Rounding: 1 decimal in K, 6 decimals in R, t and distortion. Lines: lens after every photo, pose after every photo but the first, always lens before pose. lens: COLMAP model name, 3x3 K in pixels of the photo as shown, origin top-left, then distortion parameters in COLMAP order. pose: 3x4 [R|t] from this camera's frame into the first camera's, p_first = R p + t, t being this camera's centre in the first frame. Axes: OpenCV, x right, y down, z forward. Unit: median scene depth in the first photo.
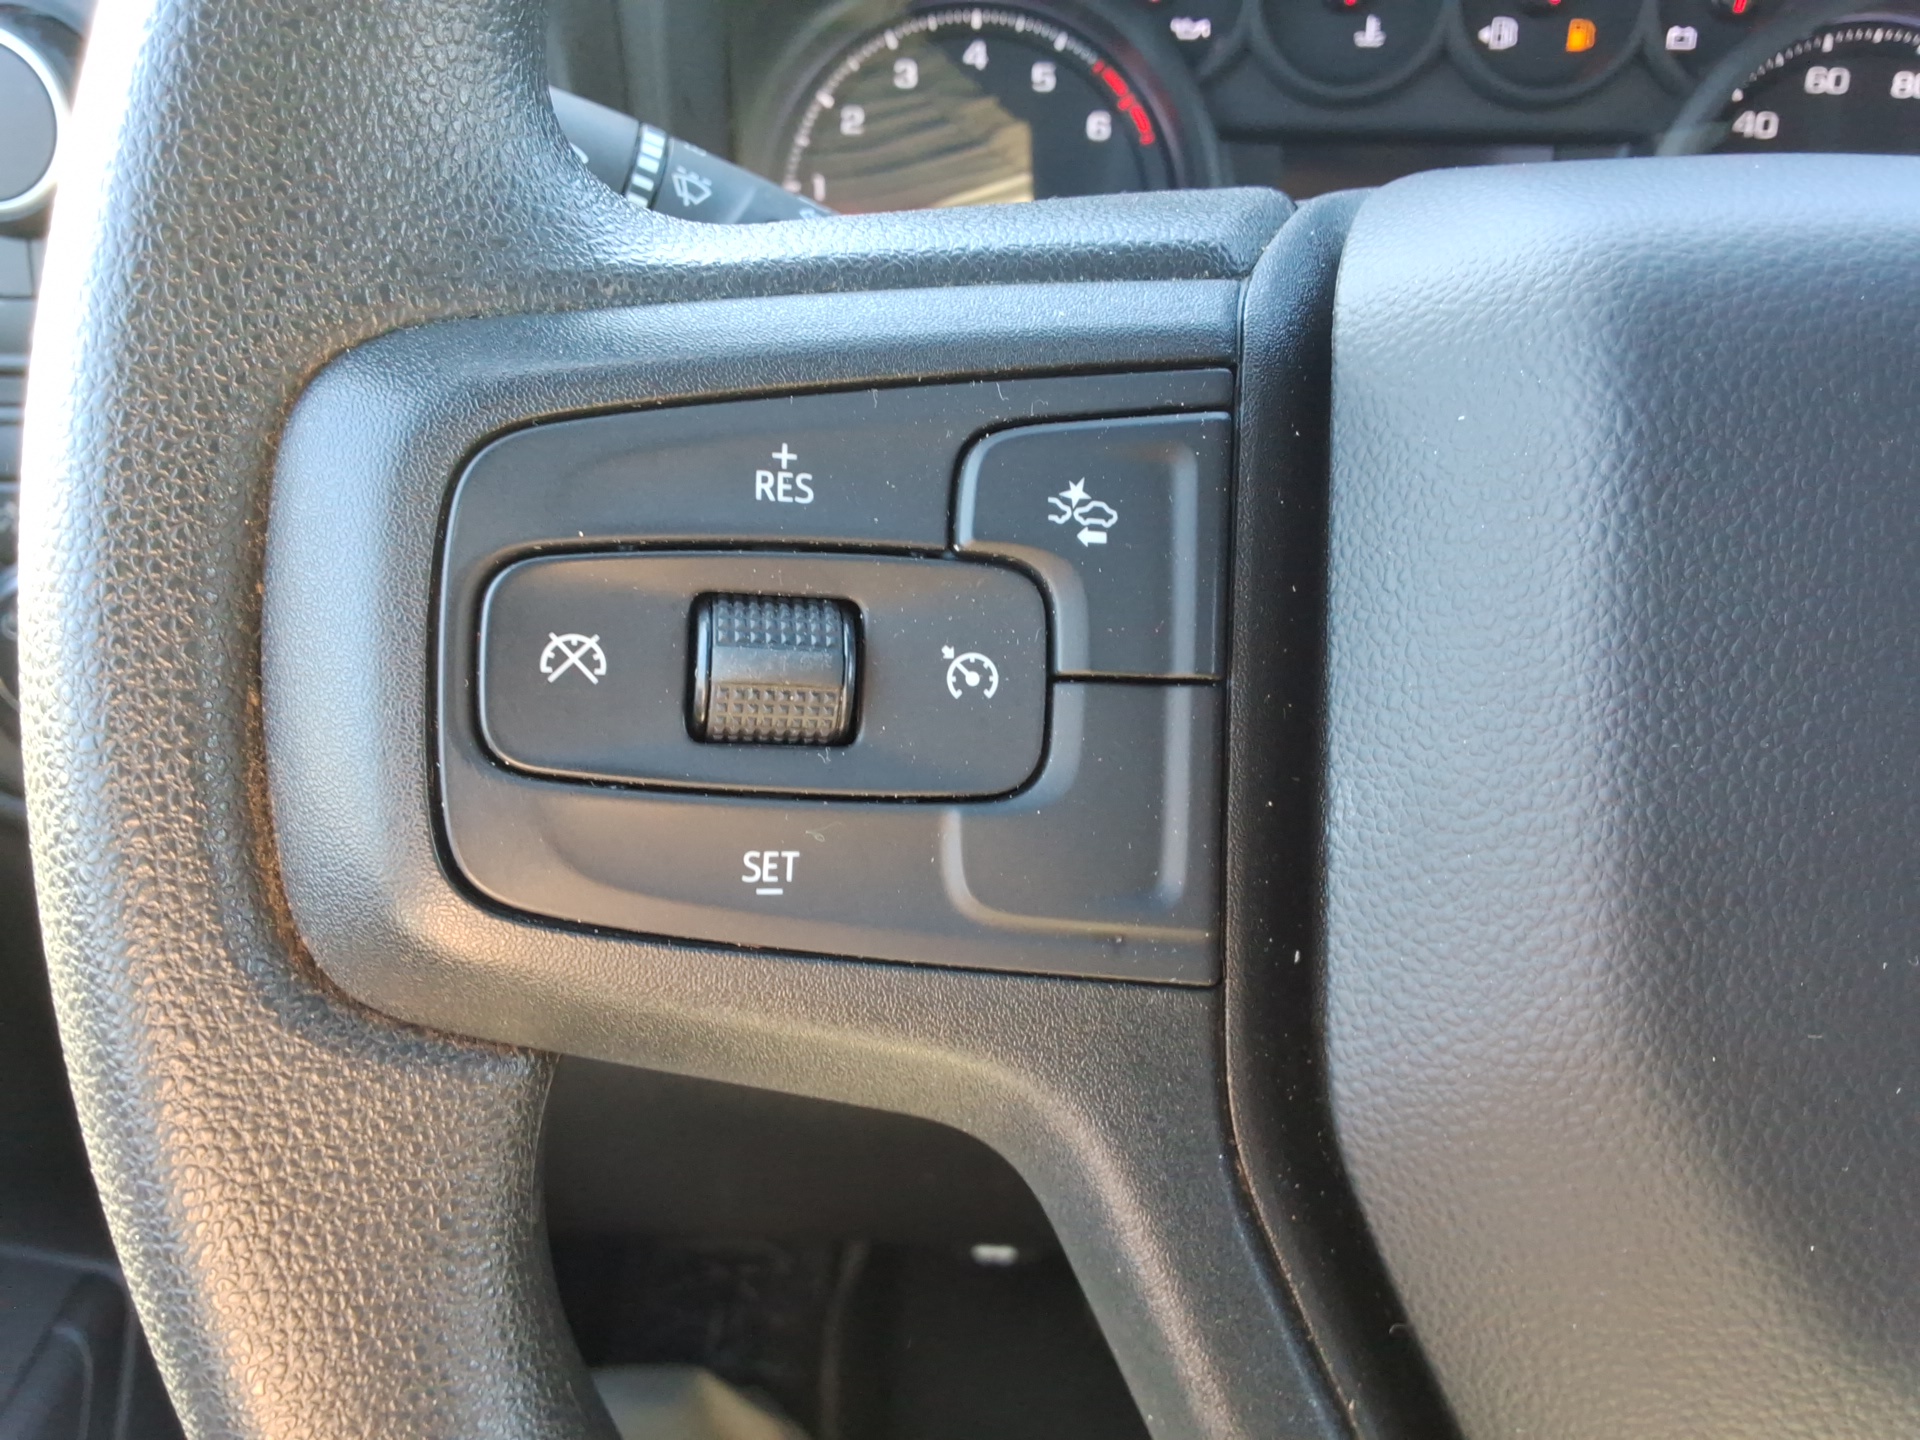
lens RADIAL K [[1531.9, 0, 973.3], [0, 1531.9, 684.9], [0, 0, 1]] dist [0.145781, -0.234300]
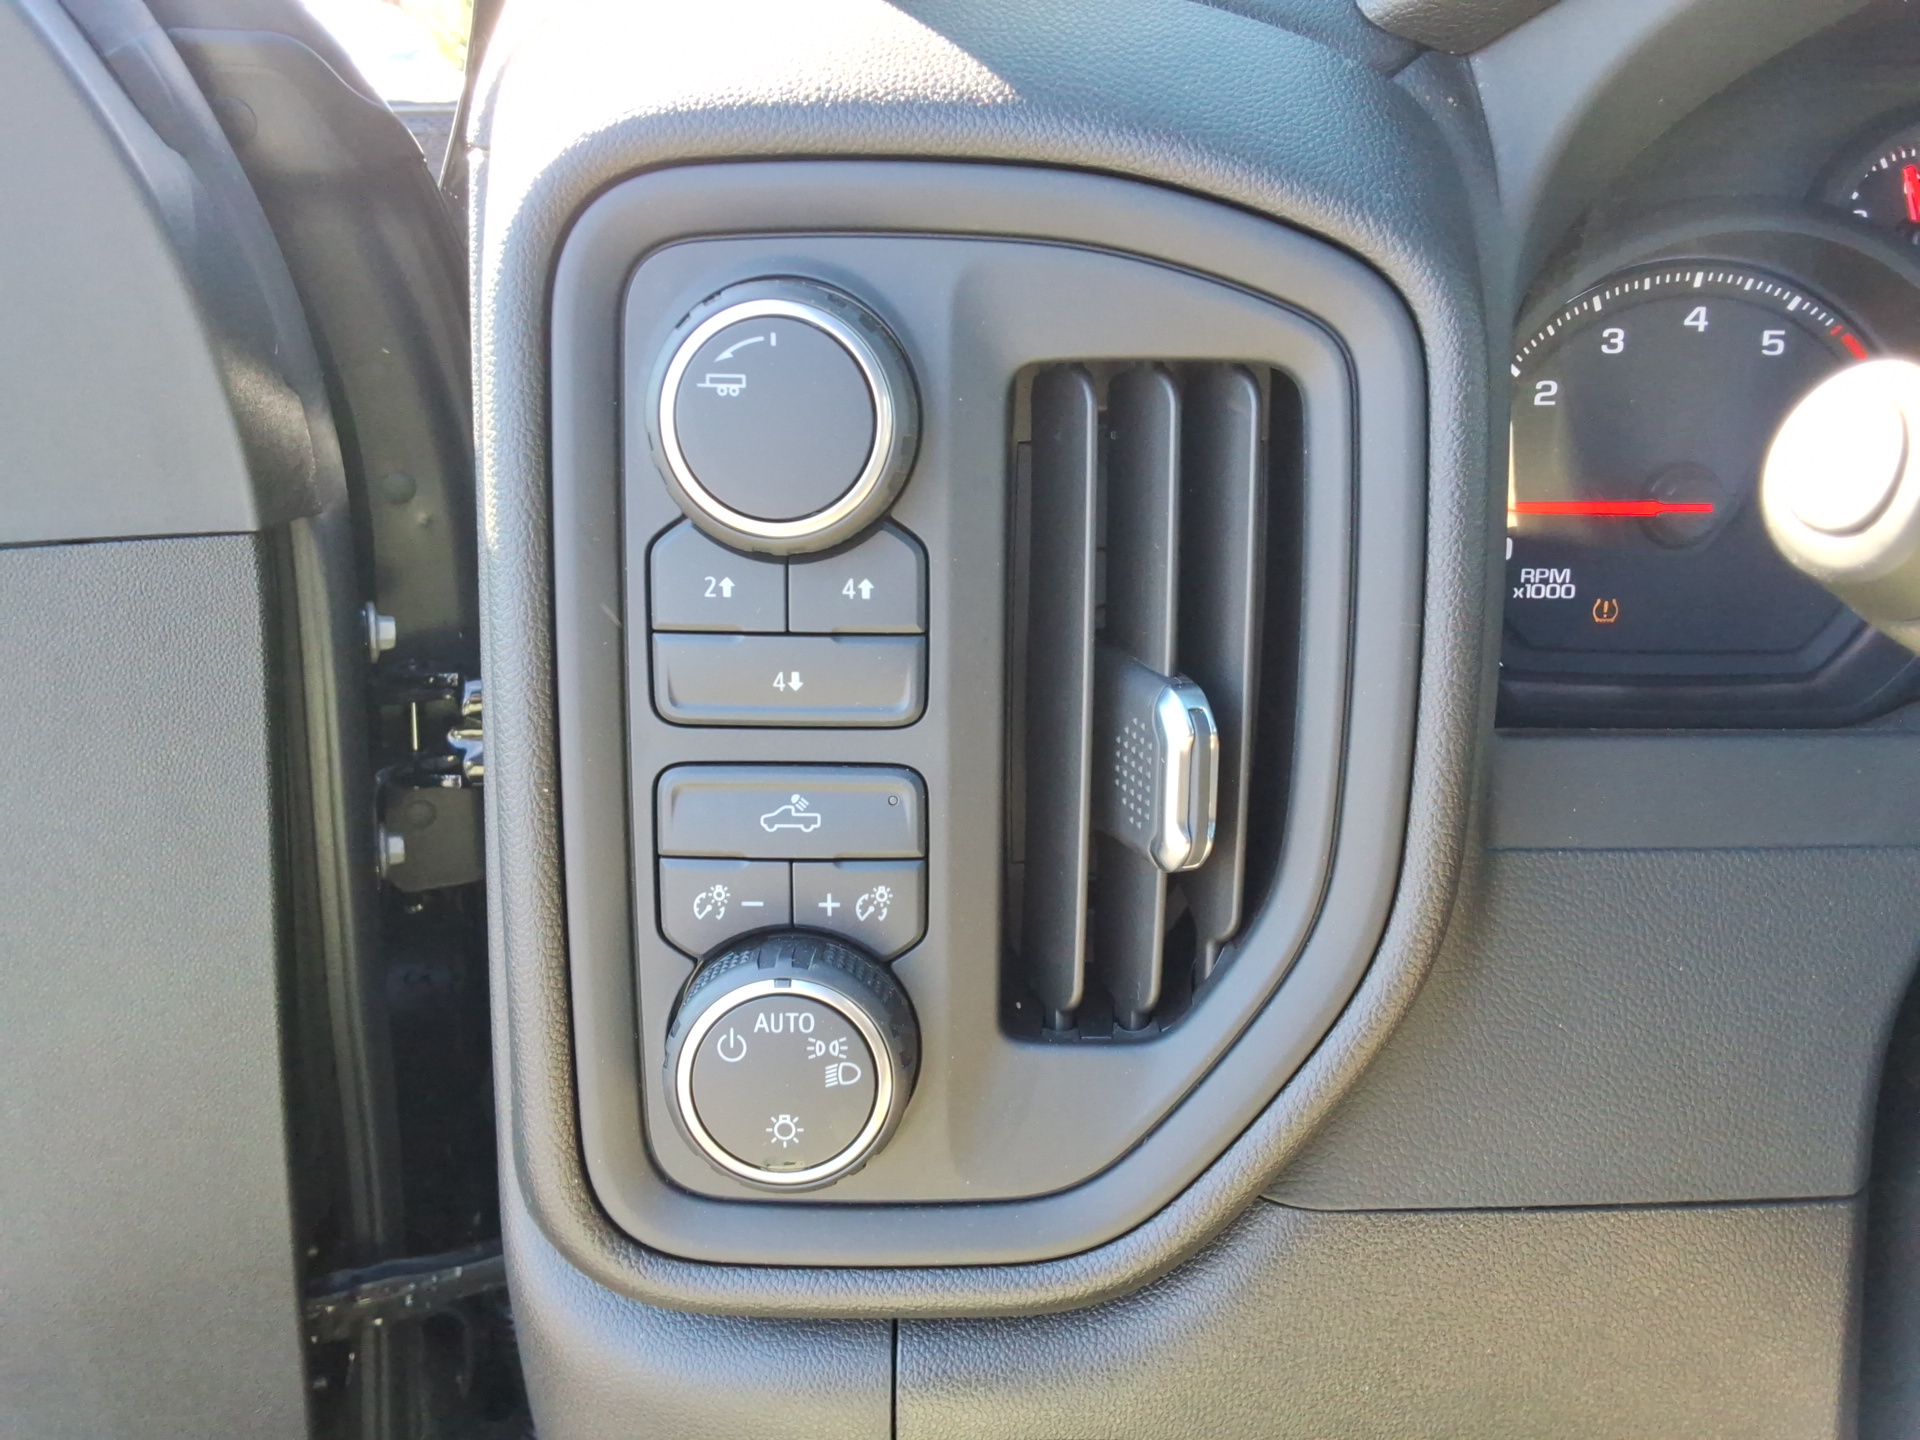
lens RADIAL K [[1531.9, 0, 973.3], [0, 1531.9, 684.9], [0, 0, 1]] dist [0.145781, -0.234300]
pose [[0.999631, -0.015006, 0.022663, -1.194896], [0.018094, 0.989579, -0.142852, -0.245813], [-0.020283, 0.143209, 0.989485, 0.509002]]
